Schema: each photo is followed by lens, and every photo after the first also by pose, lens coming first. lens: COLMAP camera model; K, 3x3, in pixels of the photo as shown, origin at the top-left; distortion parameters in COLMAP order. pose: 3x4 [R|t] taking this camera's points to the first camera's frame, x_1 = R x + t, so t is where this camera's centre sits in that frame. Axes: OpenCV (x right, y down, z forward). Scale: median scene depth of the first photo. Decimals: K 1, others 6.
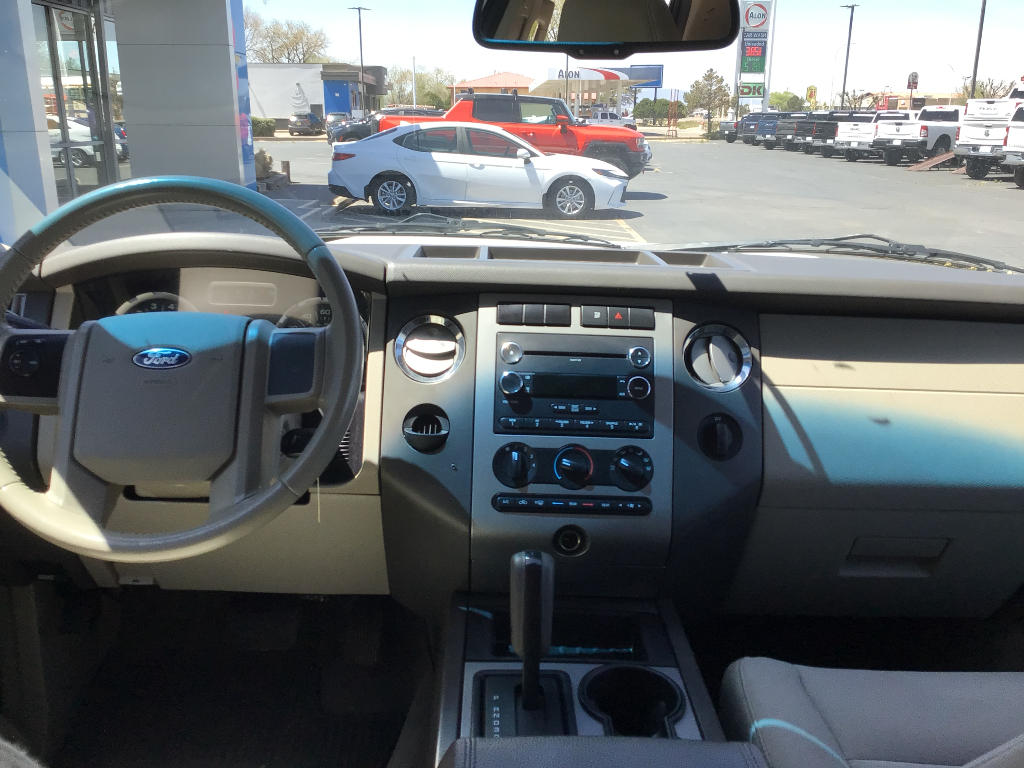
lens RADIAL K [[925.1, 0, 508.7], [0, 925.1, 379.5], [0, 0, 1]] dist [0.019734, -0.017432]
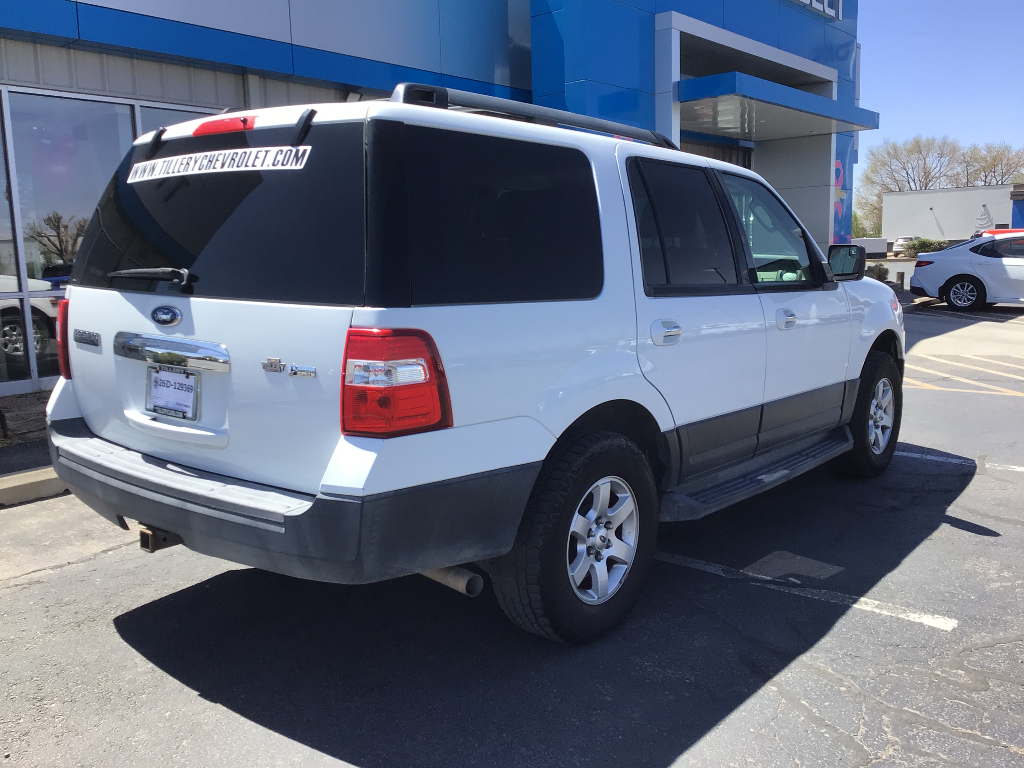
lens RADIAL K [[925.1, 0, 507.8], [0, 925.1, 379.9], [0, 0, 1]] dist [0.019734, -0.017432]
pose [[0.757175, 0.057308, -0.650694, 0.199691], [-0.142267, 0.986699, -0.078647, 0.080675], [0.637532, 0.152122, 0.755256, -0.239779]]
